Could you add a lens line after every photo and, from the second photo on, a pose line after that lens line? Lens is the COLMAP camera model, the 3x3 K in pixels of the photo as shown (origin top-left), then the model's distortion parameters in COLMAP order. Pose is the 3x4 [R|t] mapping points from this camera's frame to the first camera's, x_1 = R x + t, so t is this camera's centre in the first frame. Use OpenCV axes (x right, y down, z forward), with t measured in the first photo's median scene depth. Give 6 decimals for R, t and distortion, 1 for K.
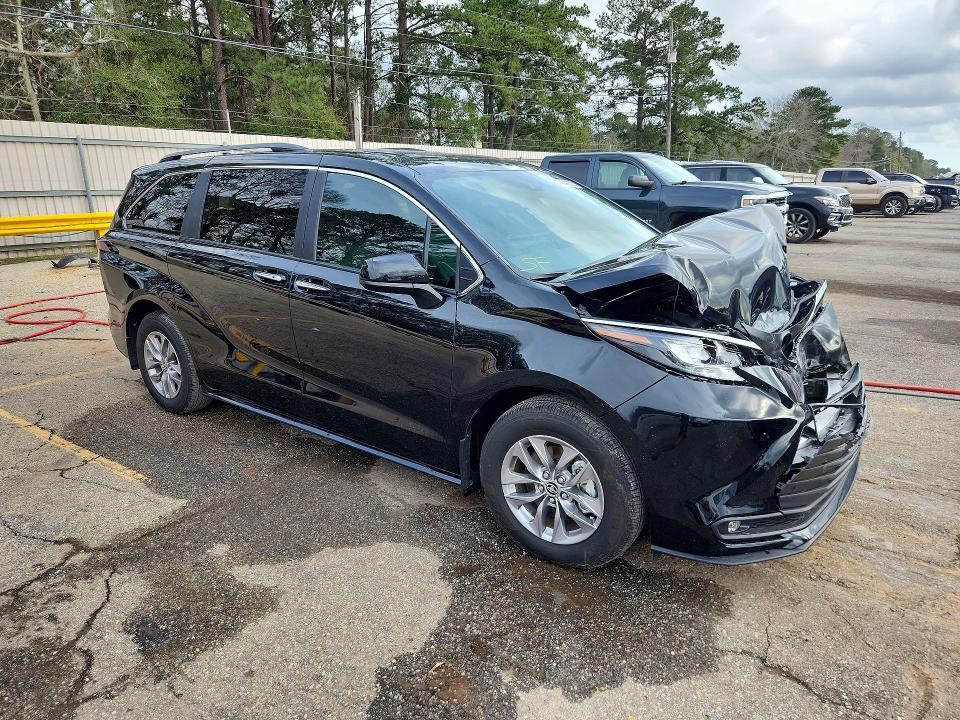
lens RADIAL K [[617.0, 0, 480.0], [0, 617.0, 360.0], [0, 0, 1]] dist [0.004160, 0.000289]
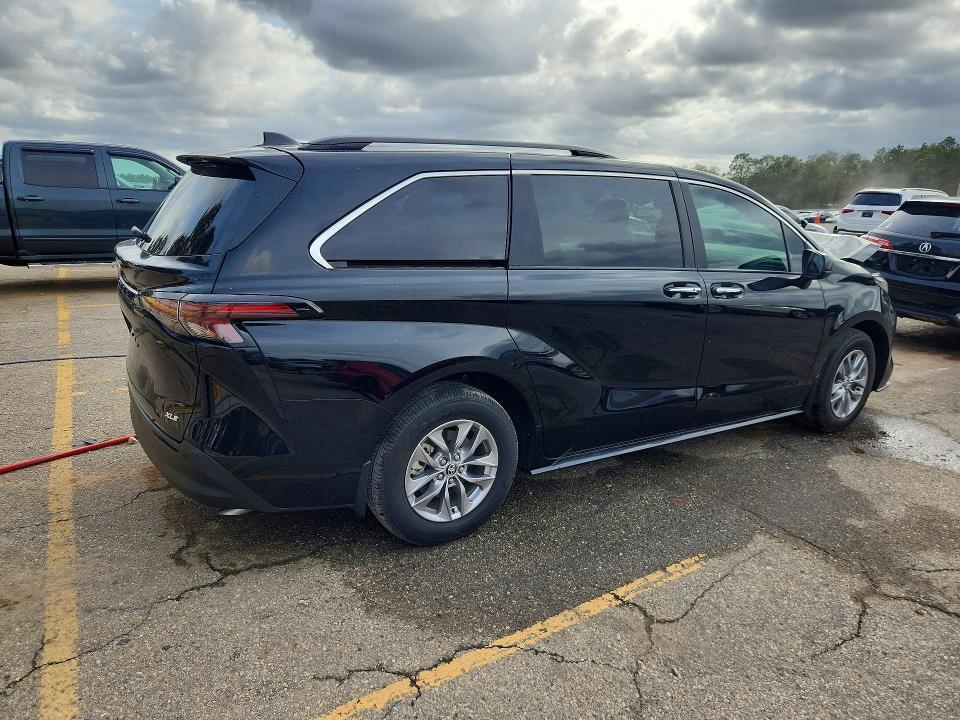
lens RADIAL K [[617.0, 0, 480.0], [0, 617.0, 360.0], [0, 0, 1]] dist [0.004160, 0.000289]
pose [[0.415018, -0.254337, 0.873540, -1.179826], [0.206005, 0.961465, 0.182064, -0.245633], [-0.886184, 0.104394, 0.451420, 0.764691]]
